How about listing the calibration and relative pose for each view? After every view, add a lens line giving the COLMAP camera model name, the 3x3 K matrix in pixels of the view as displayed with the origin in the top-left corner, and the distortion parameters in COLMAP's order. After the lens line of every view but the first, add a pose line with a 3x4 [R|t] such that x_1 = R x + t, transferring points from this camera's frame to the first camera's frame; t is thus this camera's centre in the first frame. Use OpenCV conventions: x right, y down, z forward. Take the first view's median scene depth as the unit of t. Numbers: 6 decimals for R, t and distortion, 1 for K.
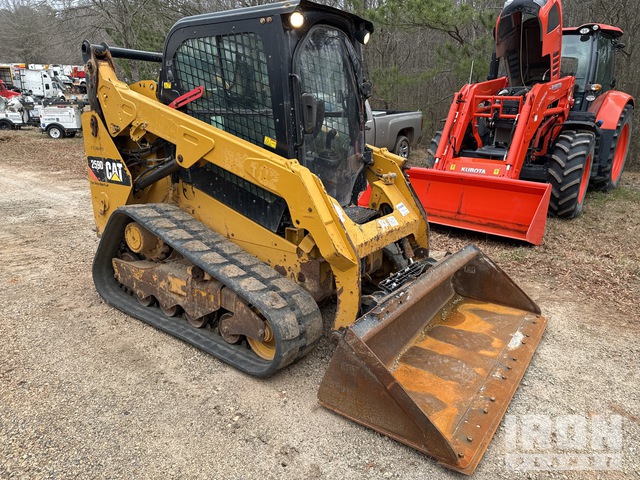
lens RADIAL K [[472.4, 0, 320.3], [0, 472.4, 245.2], [0, 0, 1]] dist [0.034739, -0.003082]
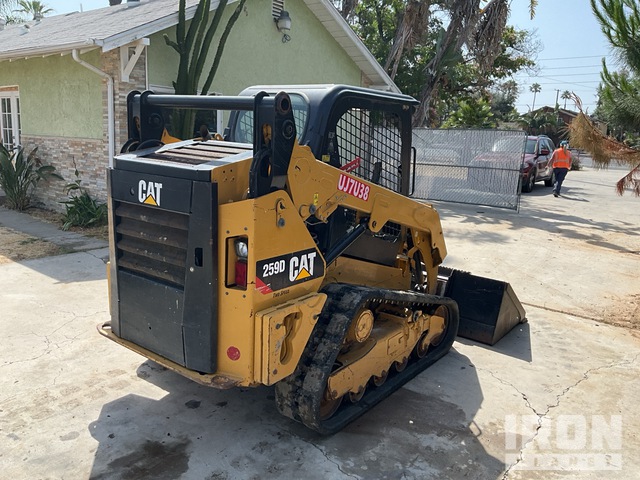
lens RADIAL K [[512.1, 0, 319.0], [0, 512.1, 235.2], [0, 0, 1]] dist [0.047425, 0.001282]
pose [[0.034377, -0.207192, 0.977696, -1.202643], [0.236077, 0.952273, 0.193503, -0.349898], [-0.971126, 0.224160, 0.081649, 0.897341]]
